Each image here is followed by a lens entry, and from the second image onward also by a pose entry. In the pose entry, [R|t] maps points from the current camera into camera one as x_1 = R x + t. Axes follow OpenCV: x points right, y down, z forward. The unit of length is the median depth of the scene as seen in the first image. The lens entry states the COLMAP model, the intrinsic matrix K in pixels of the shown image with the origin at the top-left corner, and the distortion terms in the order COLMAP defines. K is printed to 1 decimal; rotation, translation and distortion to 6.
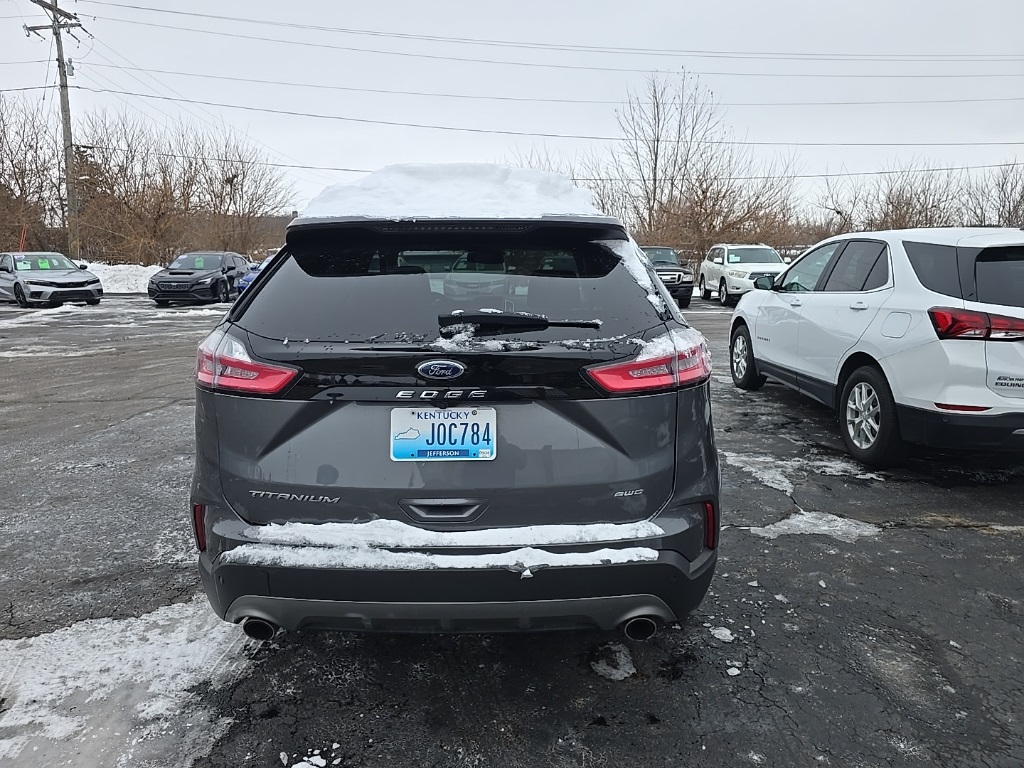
lens RADIAL K [[661.0, 0, 512.0], [0, 661.0, 384.0], [0, 0, 1]] dist [0.045772, -0.028185]
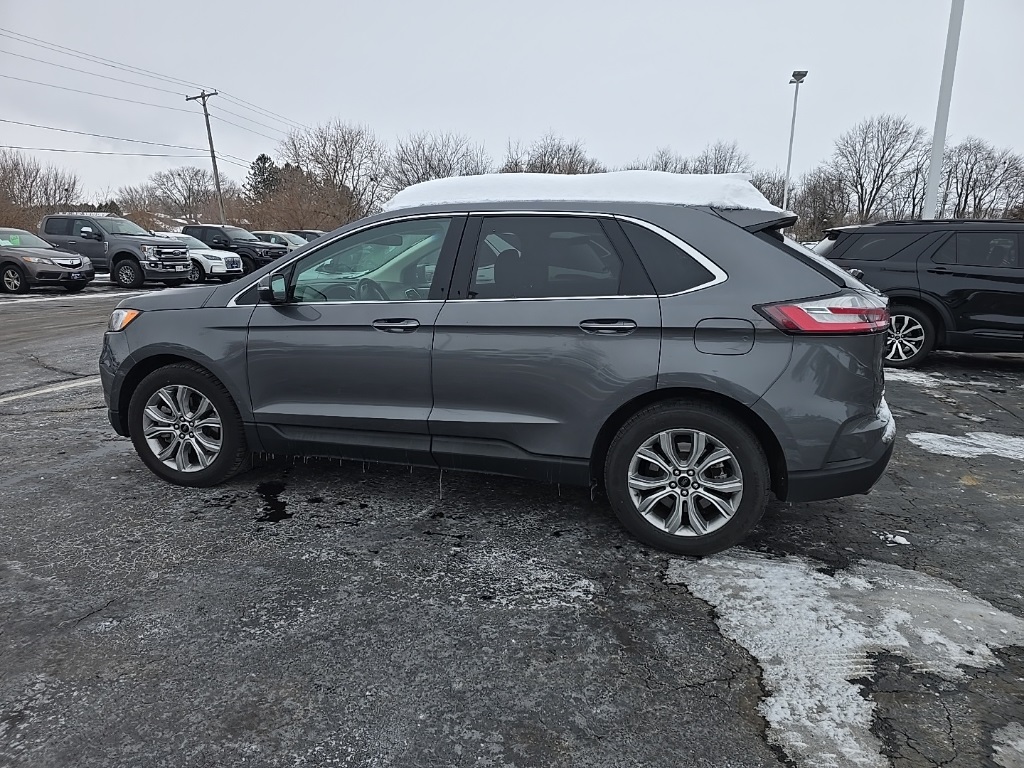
lens RADIAL K [[666.5, 0, 497.0], [0, 666.5, 384.7], [0, 0, 1]] dist [0.078878, -0.068897]
pose [[0.308627, -0.186731, 0.932674, -1.793695], [0.171028, 0.975454, 0.138703, -0.189945], [-0.935681, 0.116706, 0.332988, 1.099318]]
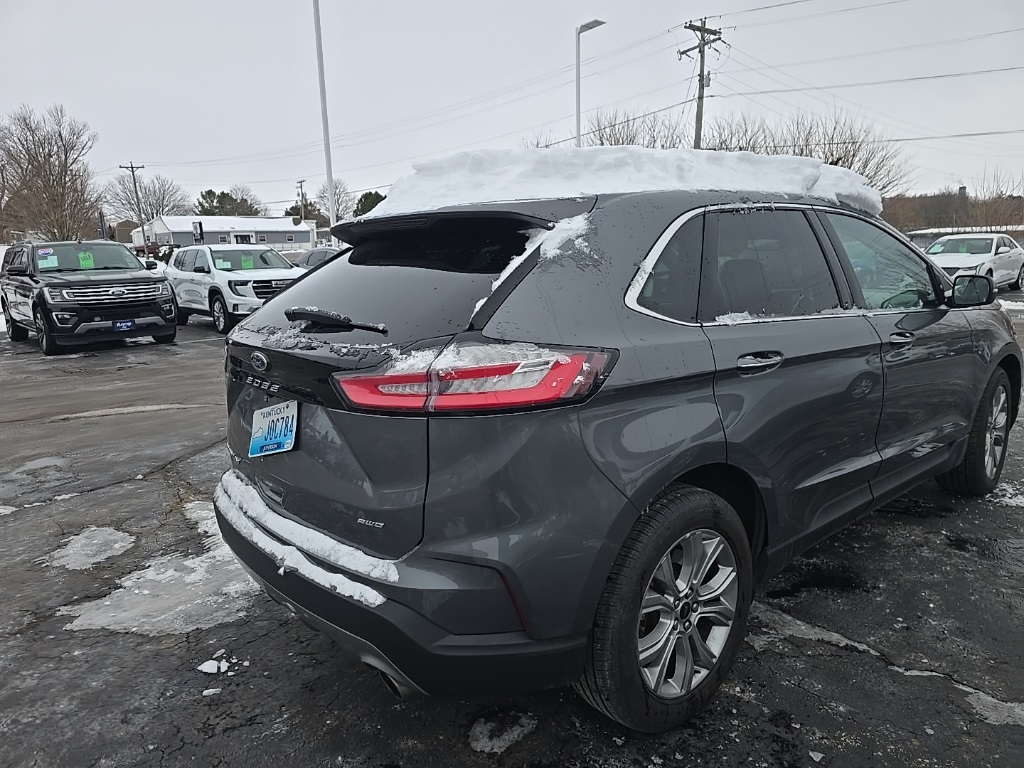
lens RADIAL K [[680.1, 0, 533.4], [0, 680.1, 385.9], [0, 0, 1]] dist [0.022702, -0.000374]
pose [[0.674564, 0.123981, -0.727730, 0.794611], [-0.111613, 0.991592, 0.065476, -0.081915], [0.729730, 0.037056, 0.682731, 0.444590]]
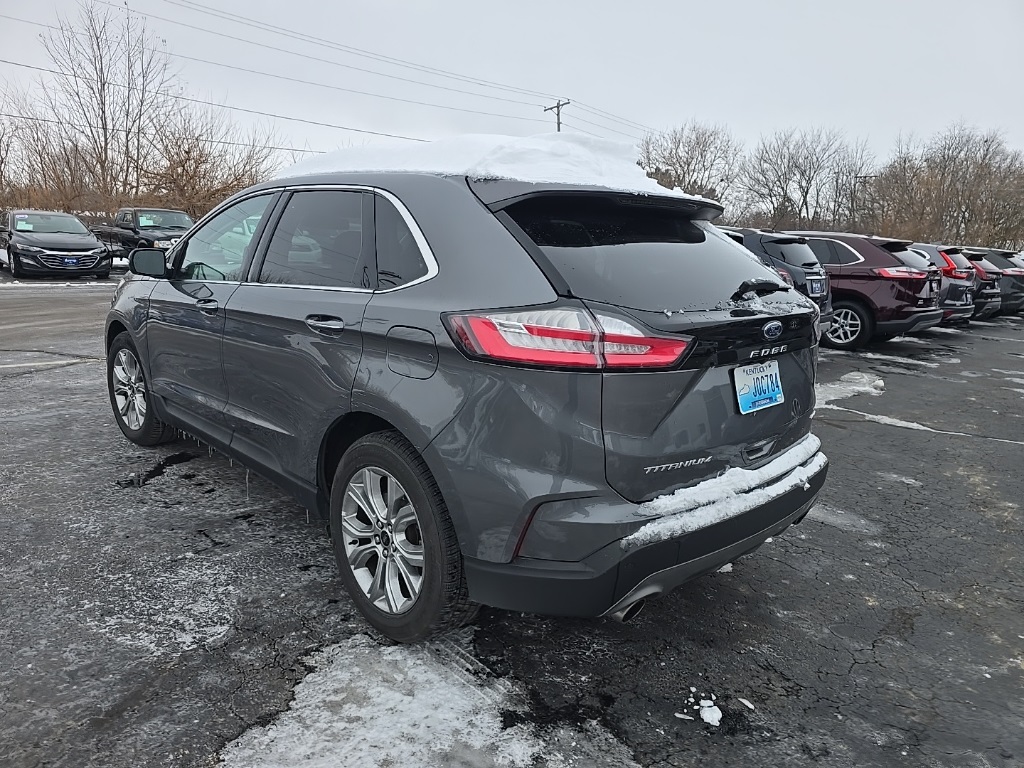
lens RADIAL K [[666.5, 0, 497.0], [0, 666.5, 384.7], [0, 0, 1]] dist [0.078878, -0.068897]
pose [[0.721851, -0.111499, 0.683008, -1.013151], [0.084258, 0.993753, 0.073178, -0.042757], [-0.686900, 0.004725, 0.726736, 0.366396]]
